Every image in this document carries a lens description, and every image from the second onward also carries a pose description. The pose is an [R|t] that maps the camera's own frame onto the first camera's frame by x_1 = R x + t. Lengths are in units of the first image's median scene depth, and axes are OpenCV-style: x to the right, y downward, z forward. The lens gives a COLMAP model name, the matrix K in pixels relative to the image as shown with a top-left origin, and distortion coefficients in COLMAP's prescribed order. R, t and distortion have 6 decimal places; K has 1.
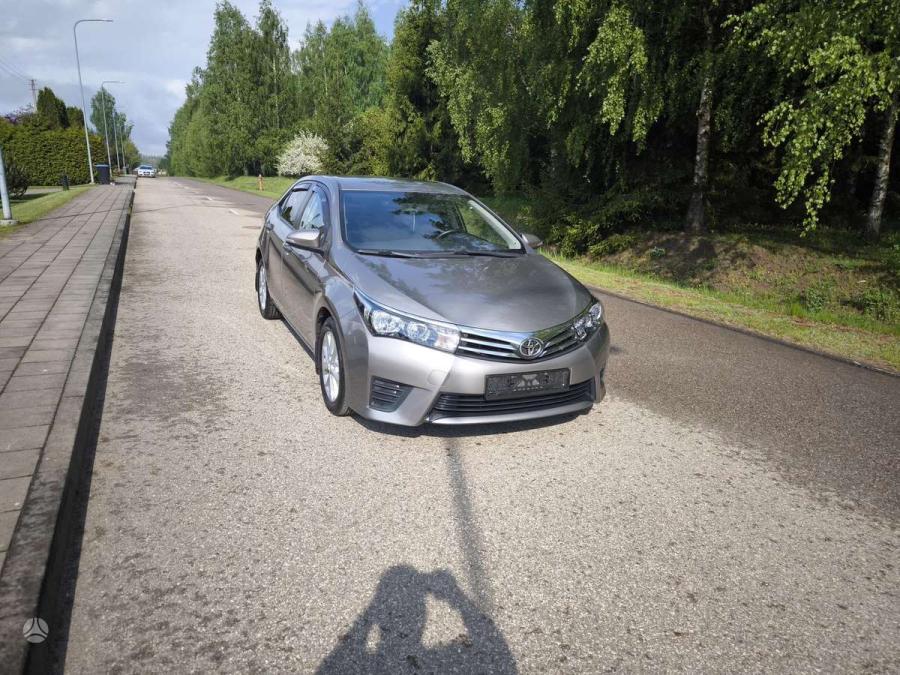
lens RADIAL K [[625.8, 0, 452.7], [0, 625.8, 326.3], [0, 0, 1]] dist [0.048216, -0.035549]
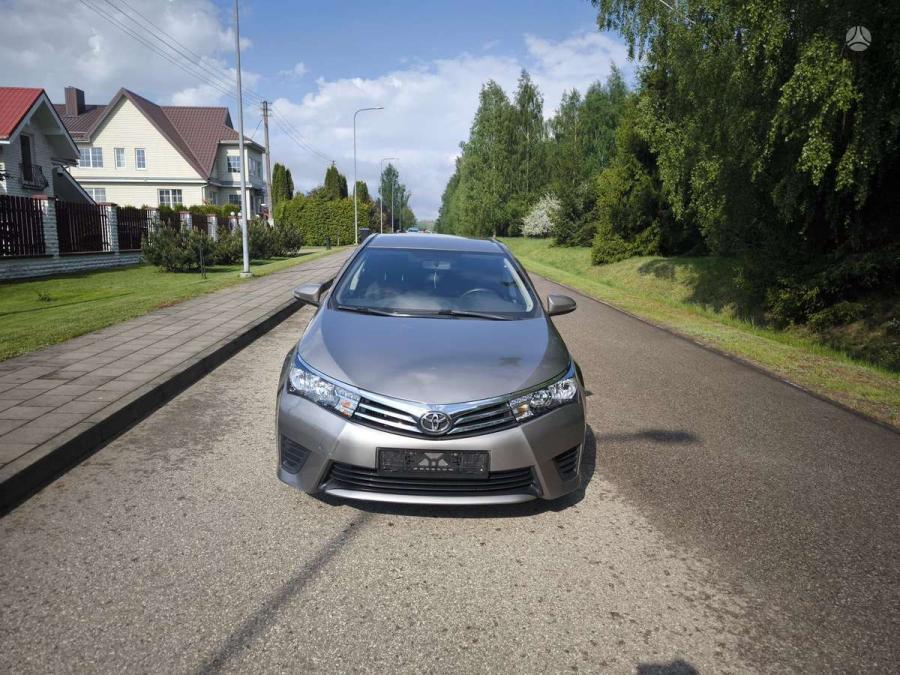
lens RADIAL K [[625.8, 0, 450.8], [0, 625.8, 324.1], [0, 0, 1]] dist [0.048216, -0.035549]
pose [[0.921398, 0.048670, -0.385560, 0.117939], [-0.085020, 0.993338, -0.077788, -0.008985], [0.379205, 0.104454, 0.919398, 0.045407]]
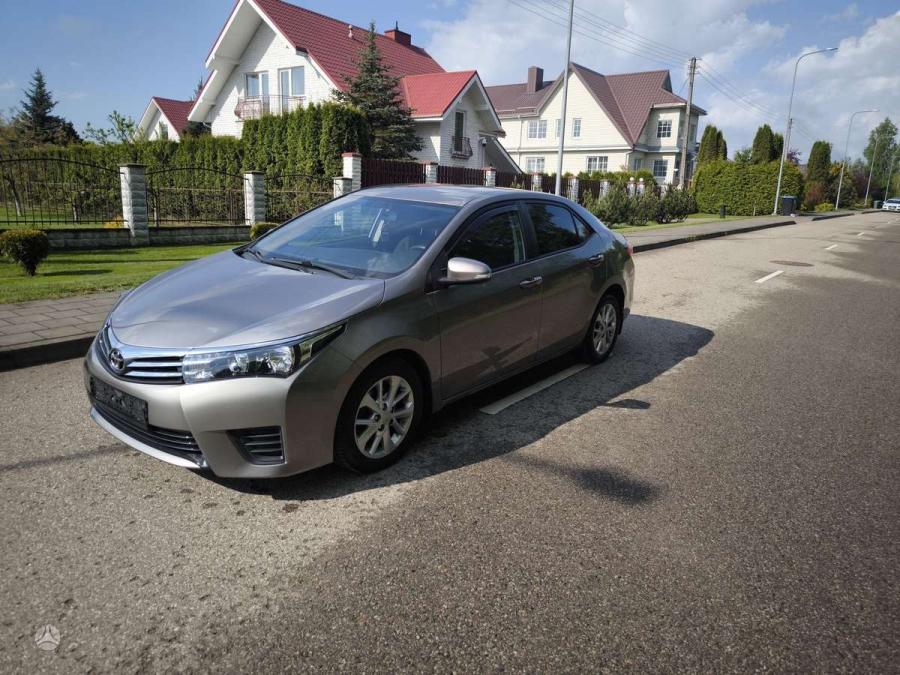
lens RADIAL K [[625.8, 0, 452.7], [0, 625.8, 323.5], [0, 0, 1]] dist [0.048216, -0.035549]
pose [[0.460531, 0.182810, -0.868615, 0.268638], [-0.231749, 0.969385, 0.081147, -0.047844], [0.856857, 0.163930, 0.488798, 0.236760]]
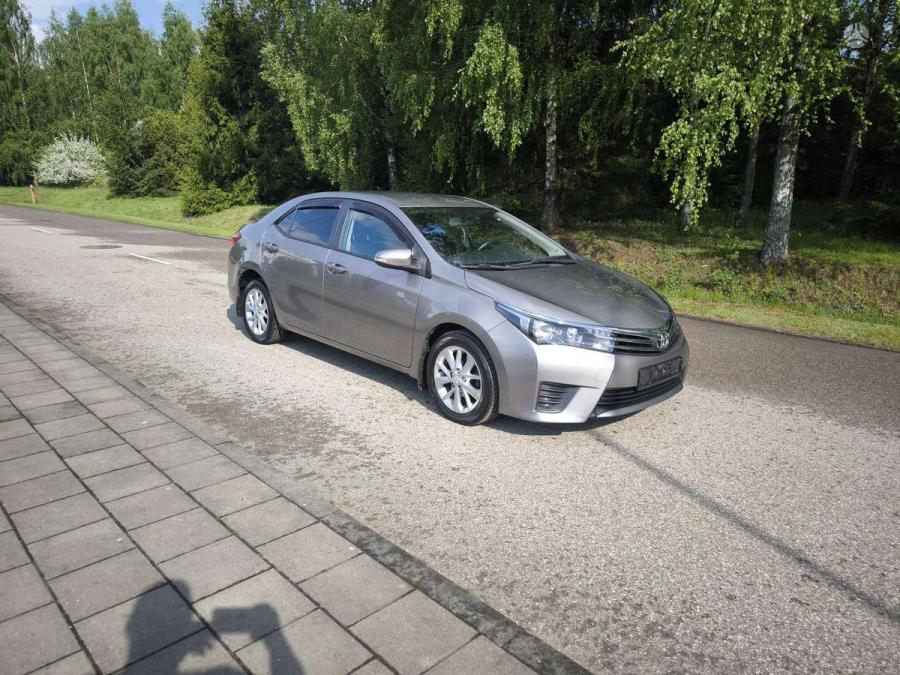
lens RADIAL K [[625.8, 0, 448.8], [0, 625.8, 332.4], [0, 0, 1]] dist [0.048216, -0.035549]
pose [[0.946842, -0.095004, 0.307351, -0.147043], [0.093698, 0.995419, 0.019036, -0.009778], [-0.307751, 0.010774, 0.951406, 0.006451]]
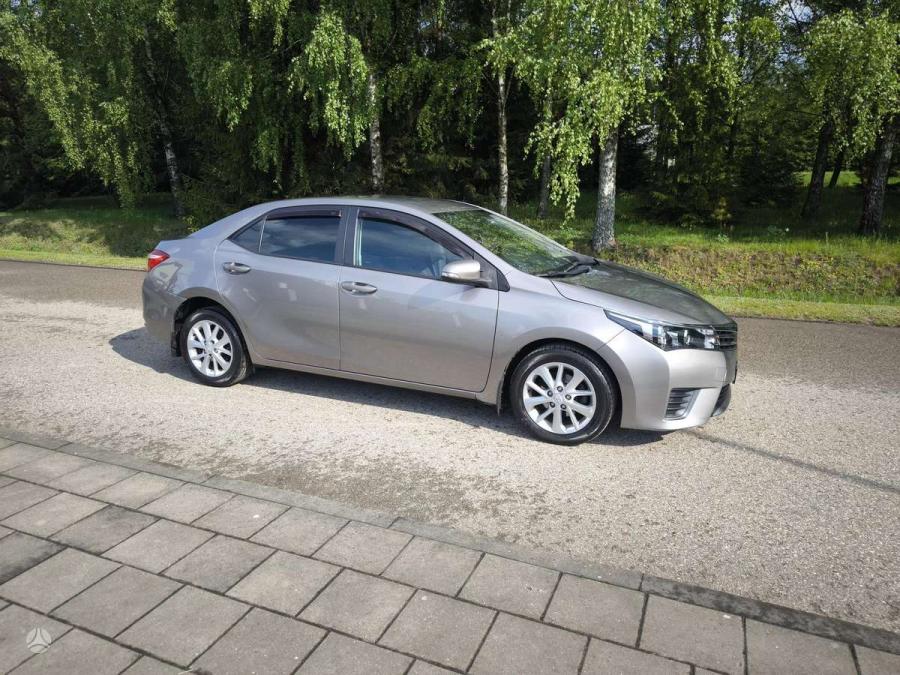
lens RADIAL K [[625.8, 0, 447.4], [0, 625.8, 336.7], [0, 0, 1]] dist [0.048216, -0.035549]
pose [[0.754476, -0.194977, 0.626698, -0.256397], [0.183735, 0.979421, 0.083519, -0.039391], [-0.630086, 0.052133, 0.774774, 0.103170]]
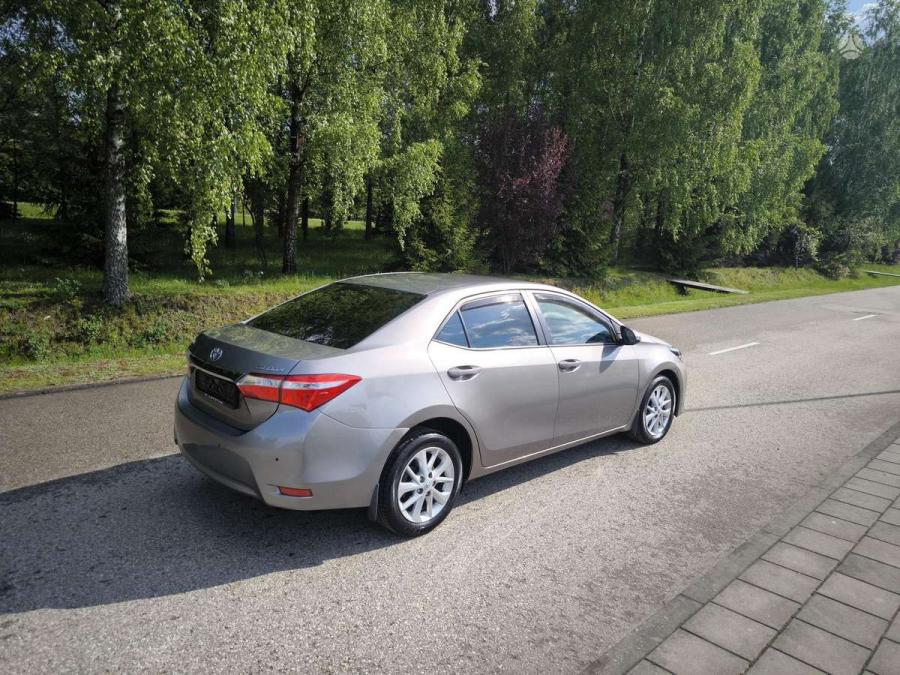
lens RADIAL K [[625.8, 0, 451.8], [0, 625.8, 333.7], [0, 0, 1]] dist [0.048216, -0.035549]
pose [[-0.320868, -0.208093, 0.923981, -0.373859], [0.165398, 0.948263, 0.270999, -0.159062], [-0.932570, 0.239780, -0.269849, 0.504072]]
